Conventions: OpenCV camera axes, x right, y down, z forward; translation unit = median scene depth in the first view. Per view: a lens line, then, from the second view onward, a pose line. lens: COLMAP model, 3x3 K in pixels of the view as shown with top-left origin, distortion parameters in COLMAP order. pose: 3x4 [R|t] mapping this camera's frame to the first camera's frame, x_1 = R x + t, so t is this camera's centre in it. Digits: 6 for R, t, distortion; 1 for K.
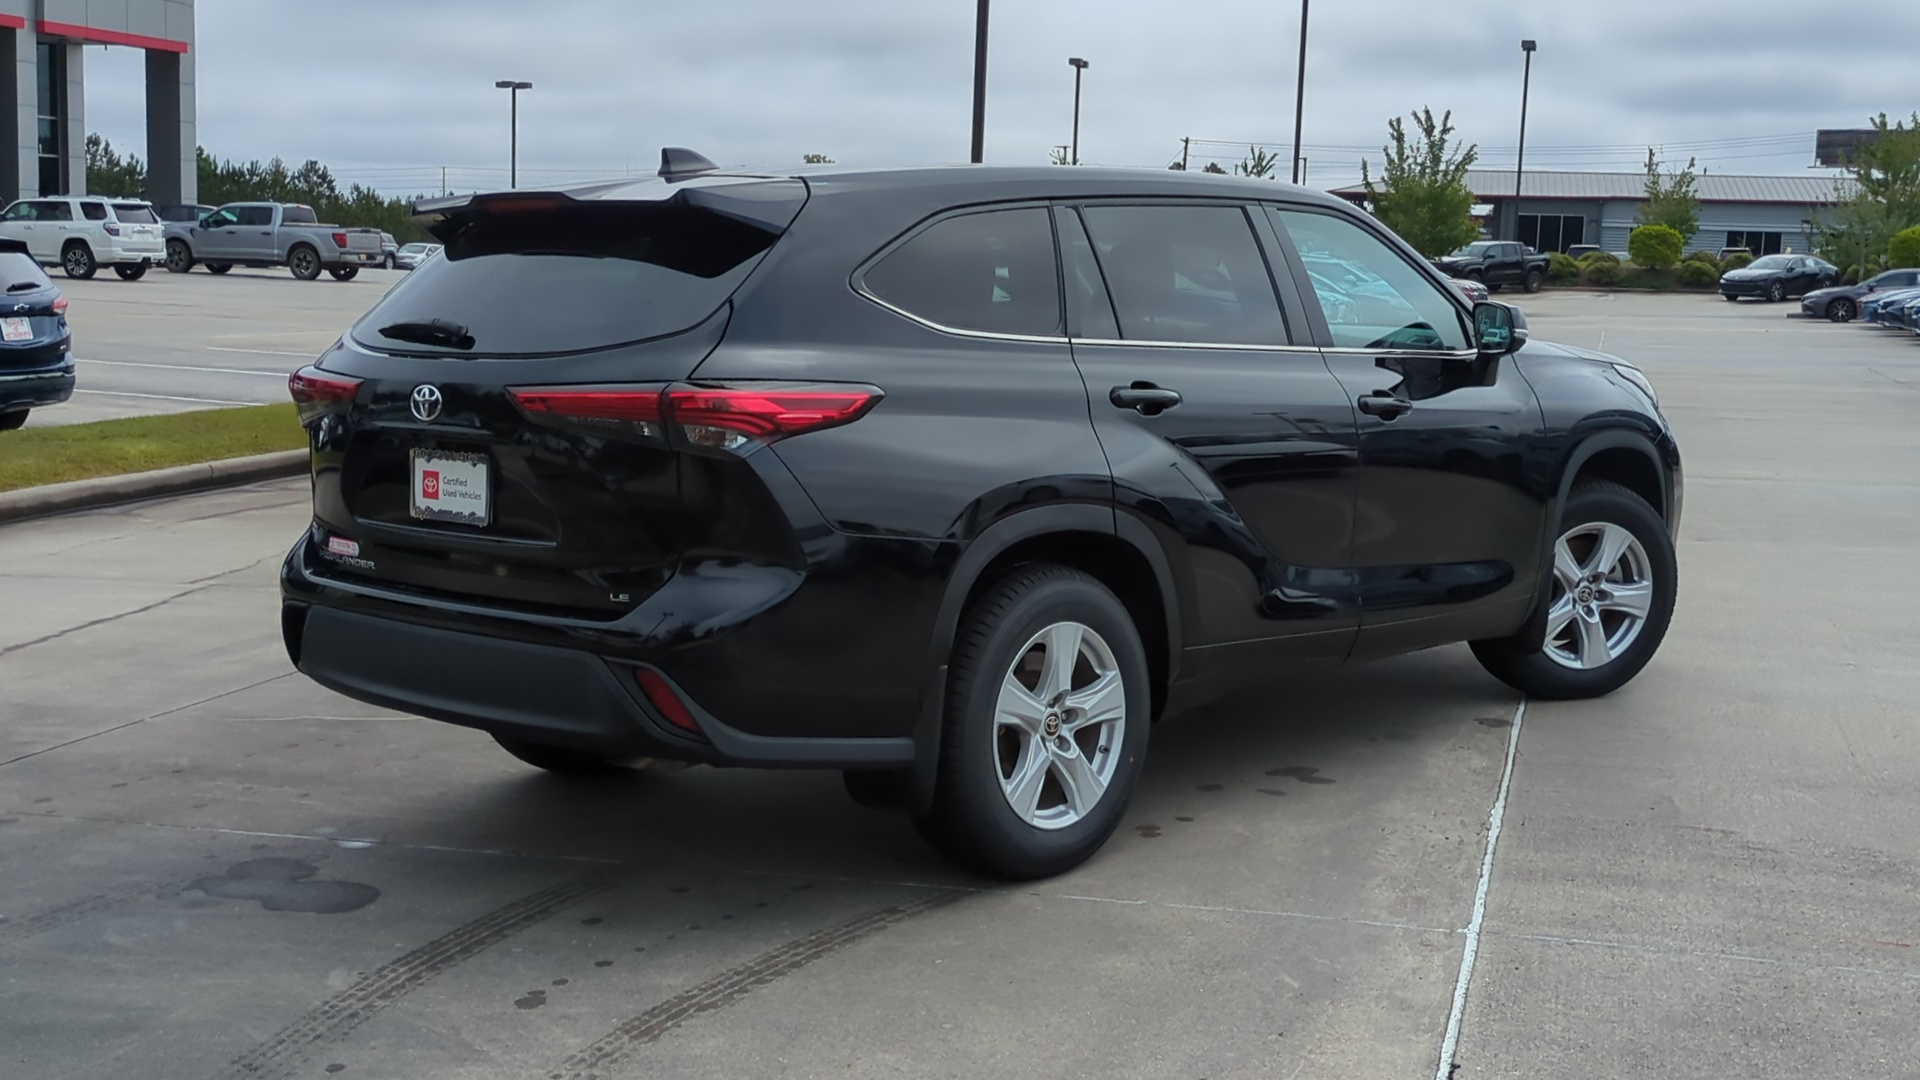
lens RADIAL K [[2192.3, 0, 975.3], [0, 2192.3, 544.6], [0, 0, 1]] dist [0.051235, 0.000000]
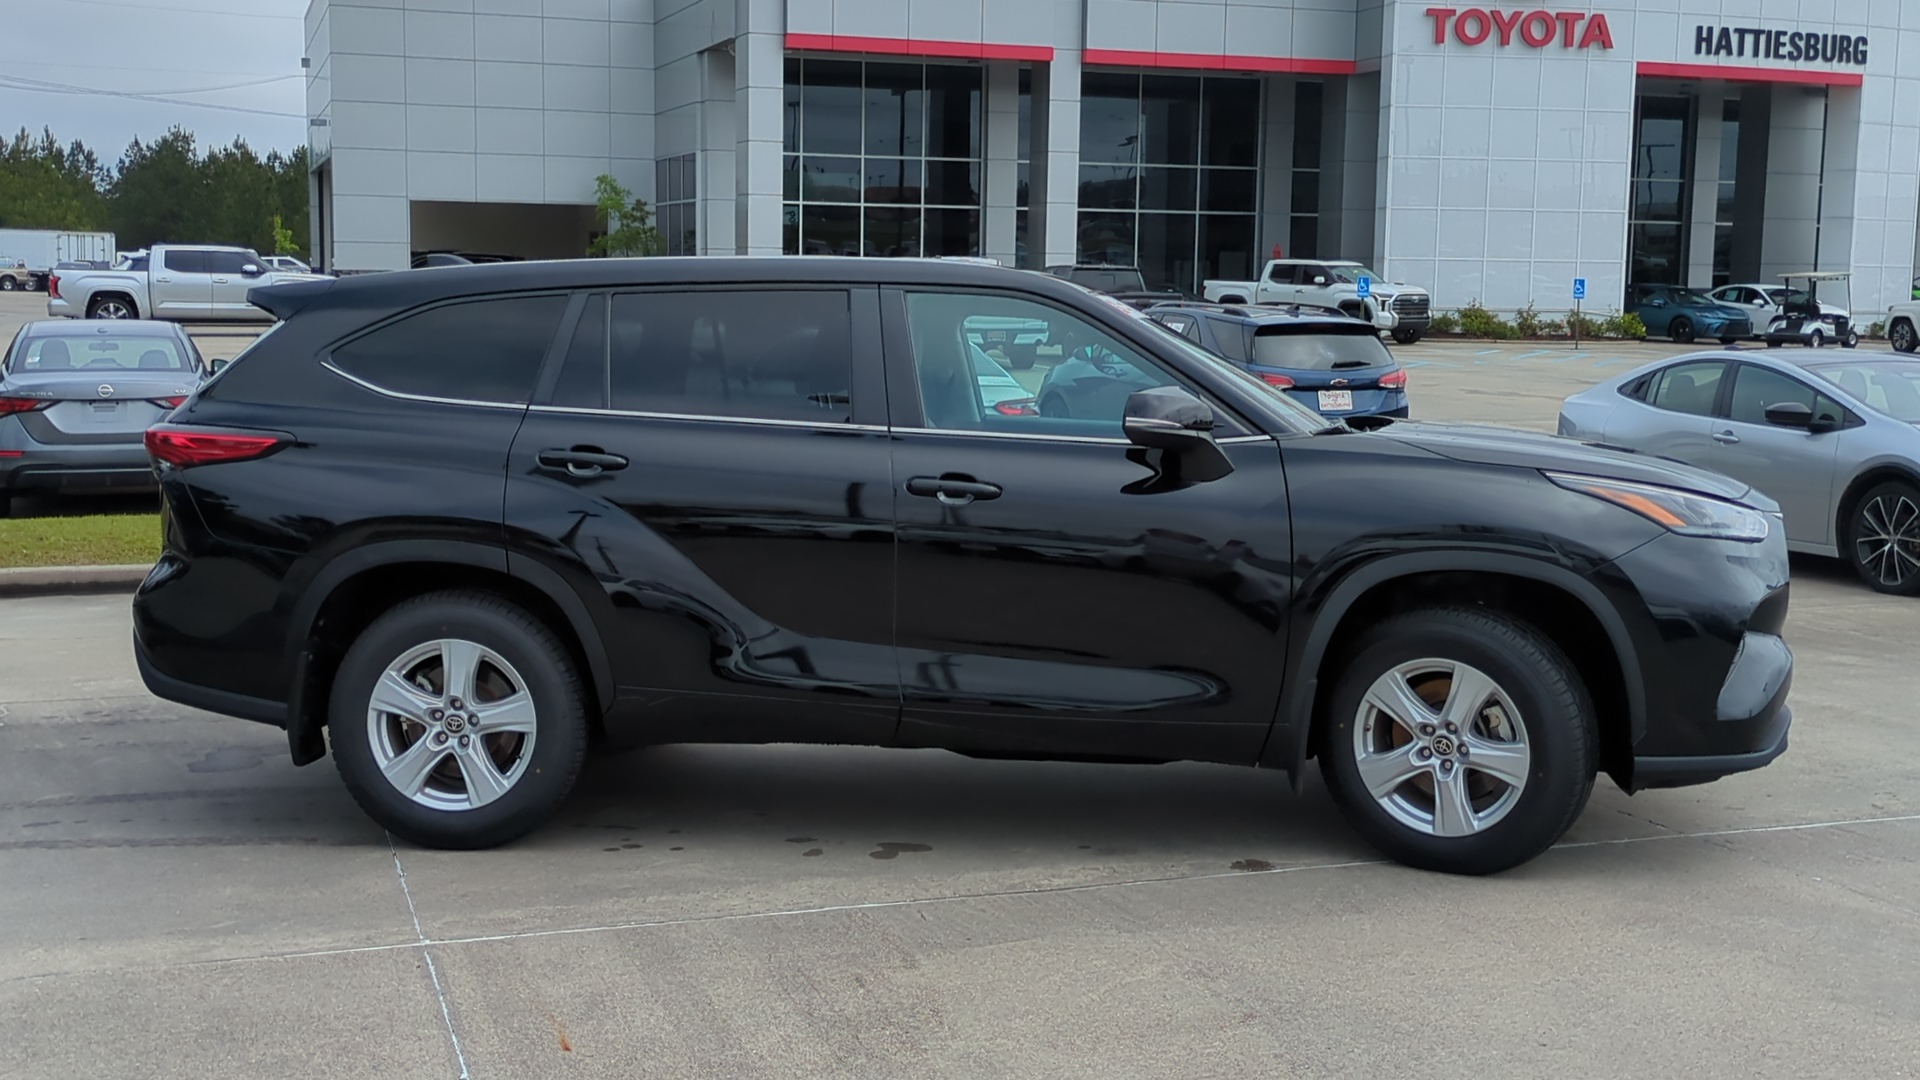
lens RADIAL K [[2192.3, 0, 948.1], [0, 2192.3, 549.5], [0, 0, 1]] dist [0.051235, 0.000000]
pose [[0.580758, 0.079871, -0.810149, 1.179827], [-0.107069, 0.994025, 0.021245, -0.068637], [0.807004, 0.074403, 0.585840, 0.511585]]
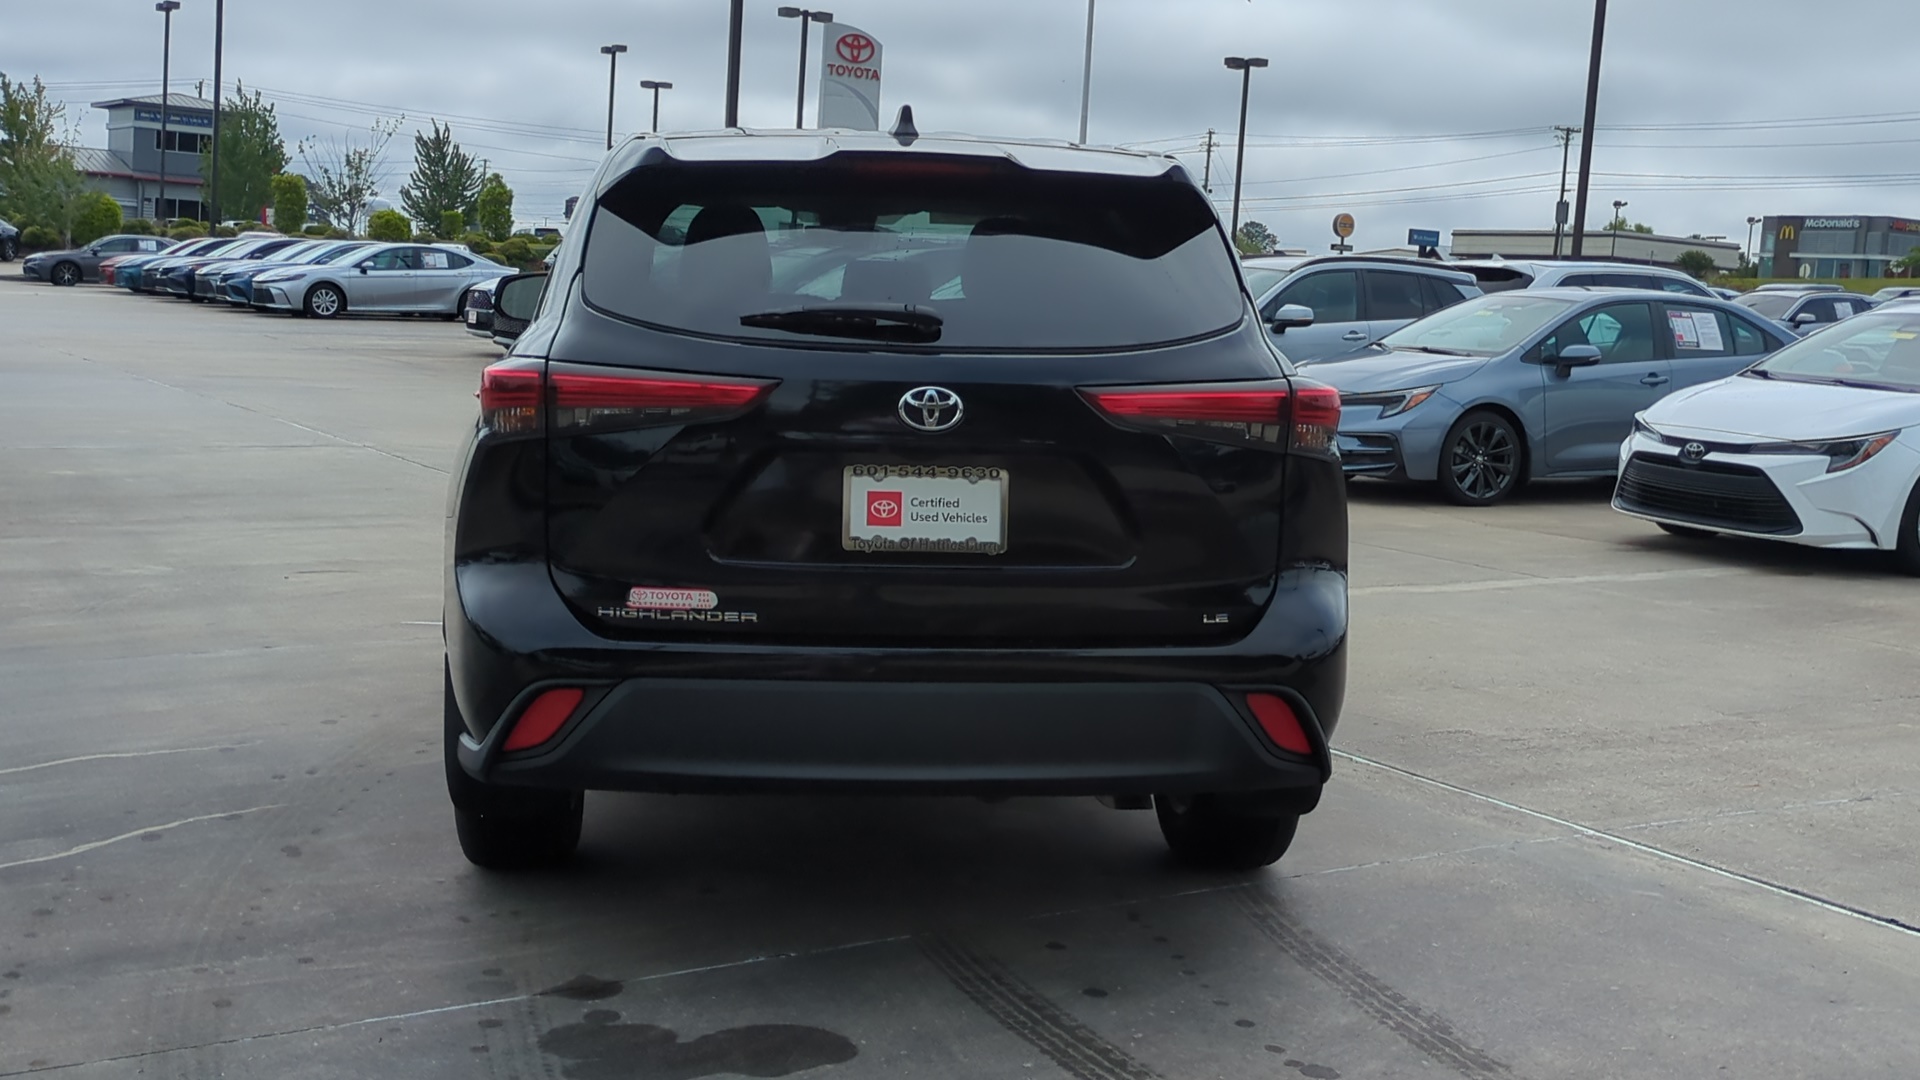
lens RADIAL K [[2192.3, 0, 954.7], [0, 2192.3, 528.7], [0, 0, 1]] dist [0.051235, 0.000000]
pose [[0.658622, -0.063419, 0.749797, -0.821147], [0.055543, 0.997821, 0.035609, -0.046406], [-0.750421, 0.018193, 0.660709, 0.437290]]
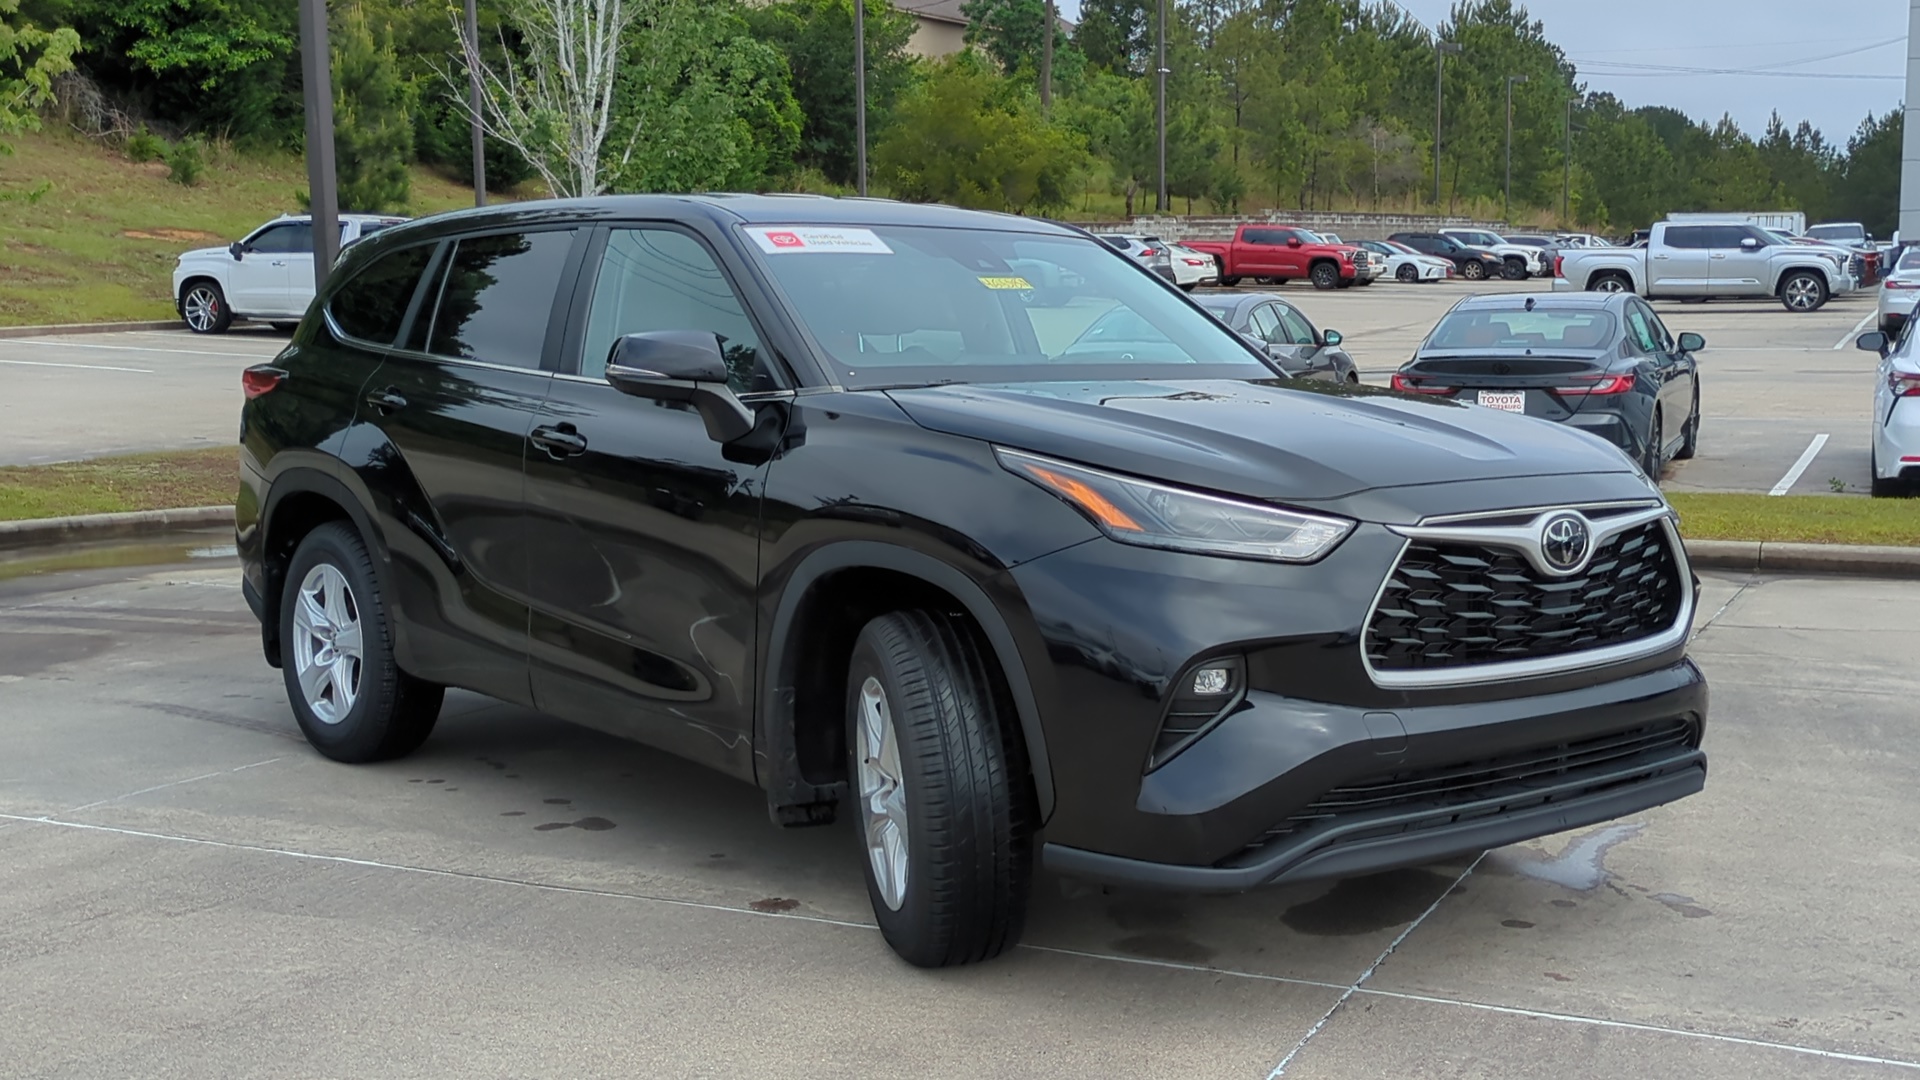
lens RADIAL K [[2192.3, 0, 952.0], [0, 2192.3, 538.0], [0, 0, 1]] dist [0.051235, 0.000000]
pose [[-0.139963, 0.099943, -0.985100, 1.276776], [-0.130312, 0.984380, 0.118385, -0.182806], [0.981544, 0.144940, -0.124753, 1.534188]]
